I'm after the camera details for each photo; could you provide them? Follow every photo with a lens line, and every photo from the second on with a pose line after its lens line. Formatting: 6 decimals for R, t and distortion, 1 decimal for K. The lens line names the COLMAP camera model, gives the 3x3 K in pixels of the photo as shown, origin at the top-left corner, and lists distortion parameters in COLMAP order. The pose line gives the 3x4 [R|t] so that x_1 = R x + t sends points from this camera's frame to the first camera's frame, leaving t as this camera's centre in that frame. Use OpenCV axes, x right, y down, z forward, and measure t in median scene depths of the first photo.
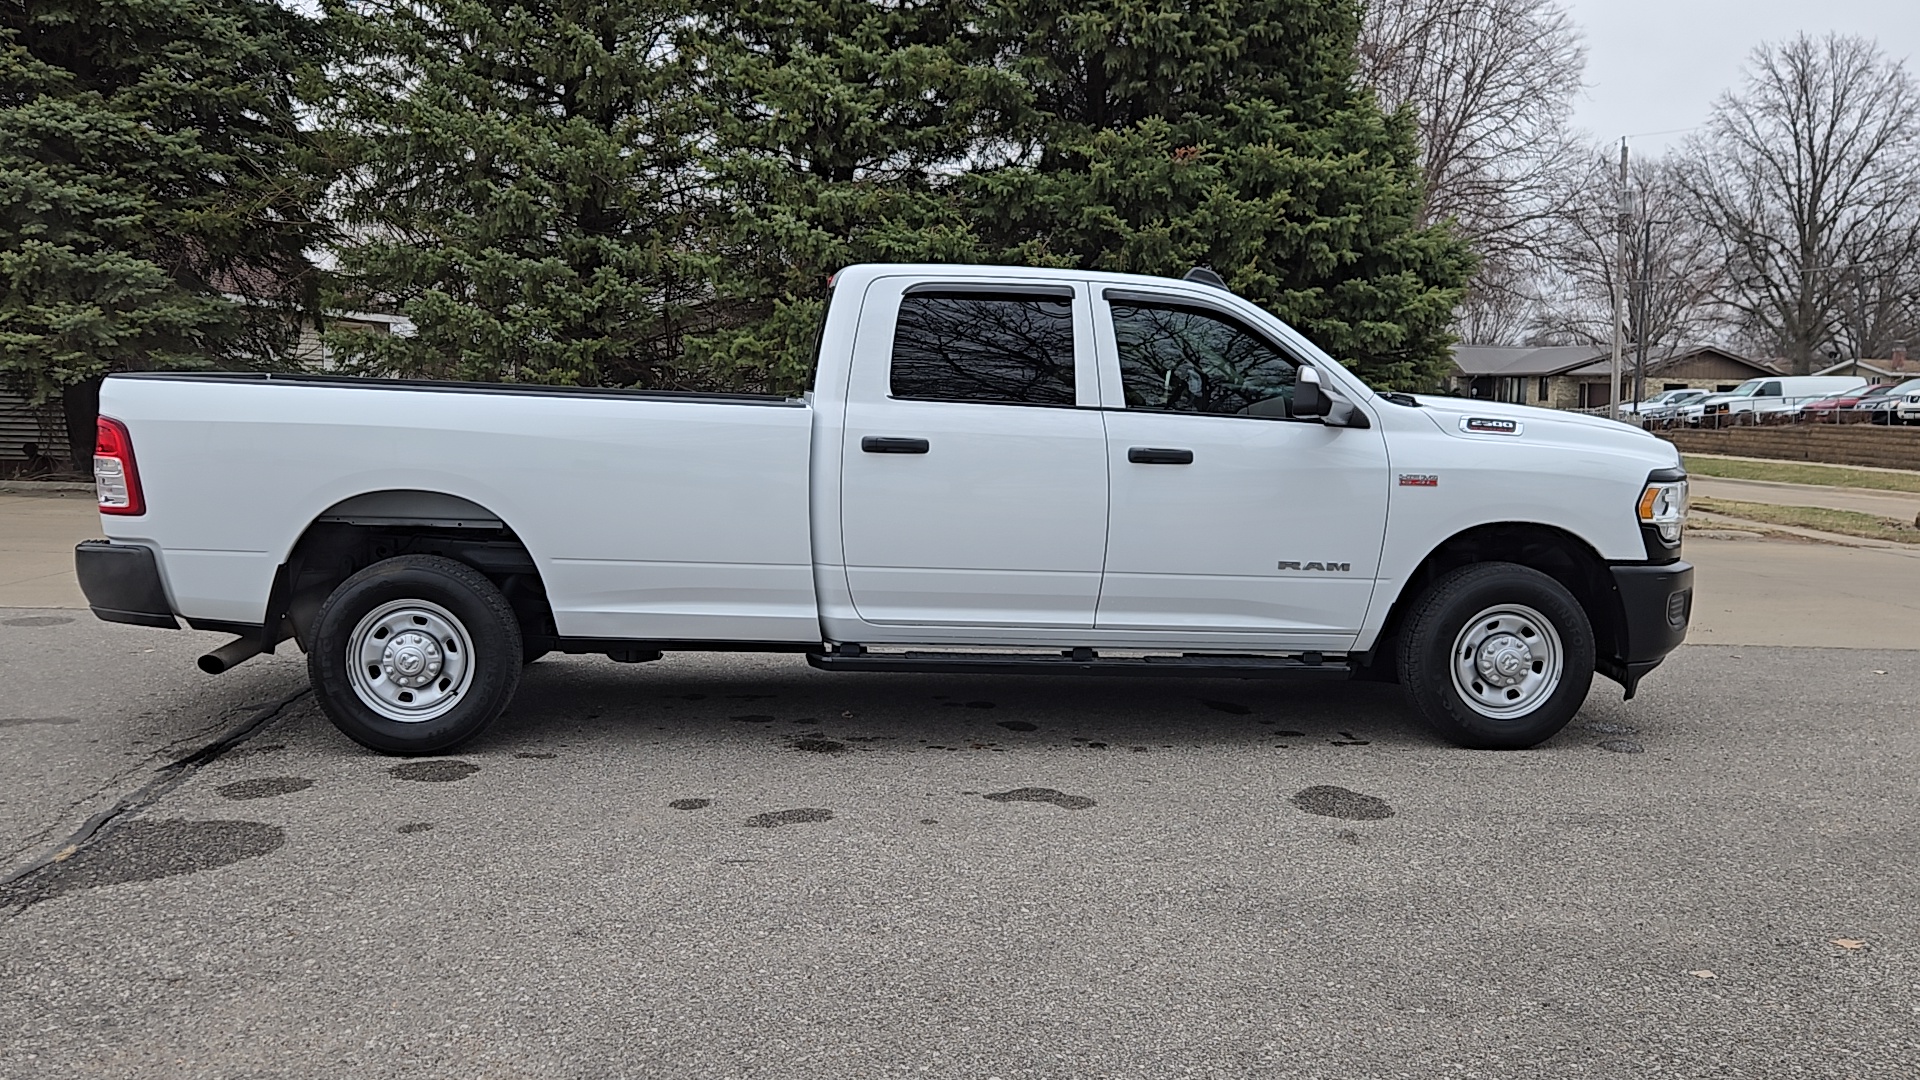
lens RADIAL K [[1592.9, 0, 961.2], [0, 1592.9, 546.2], [0, 0, 1]] dist [0.008234, -0.004053]
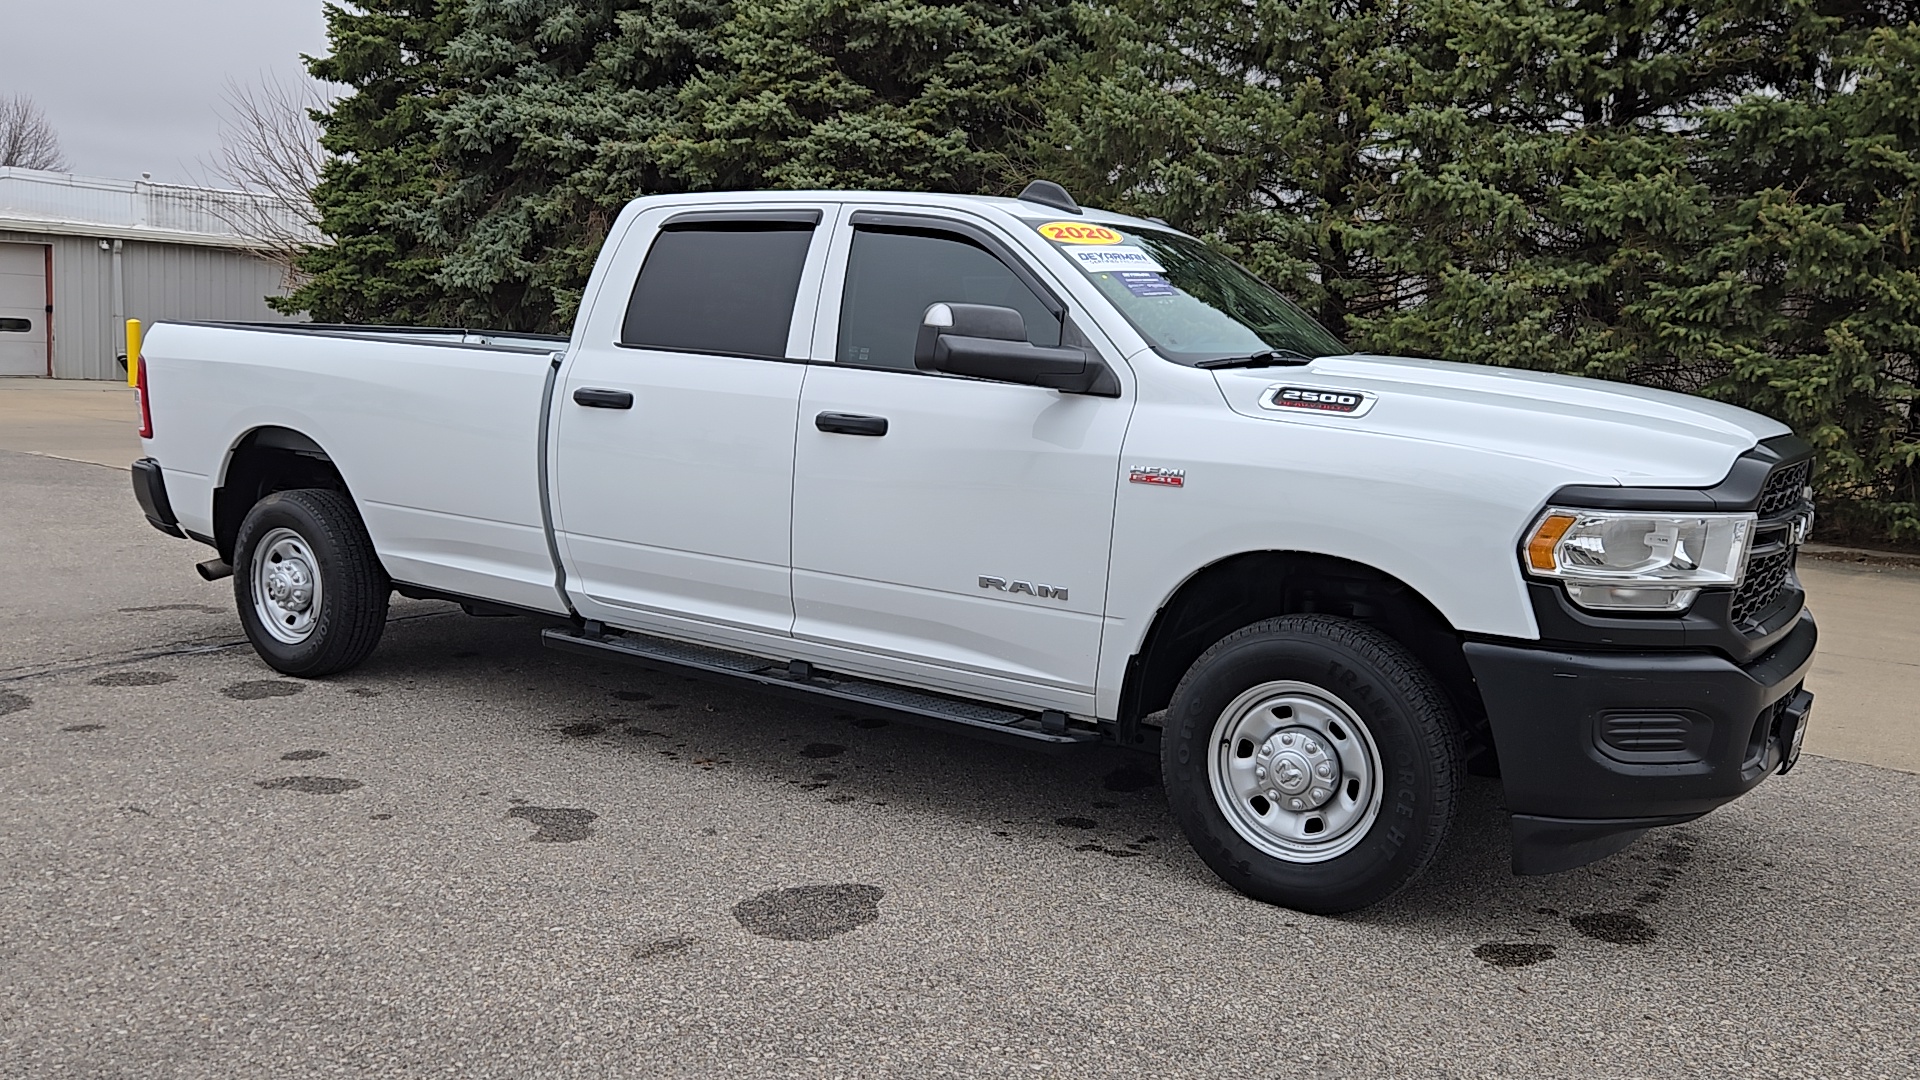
lens RADIAL K [[1592.9, 0, 958.7], [0, 1592.9, 540.3], [0, 0, 1]] dist [0.008234, -0.004053]
pose [[0.770555, 0.083142, -0.631927, 0.633494], [-0.085712, 0.995967, 0.026522, -0.024657], [0.631584, 0.033727, 0.774574, 0.422886]]
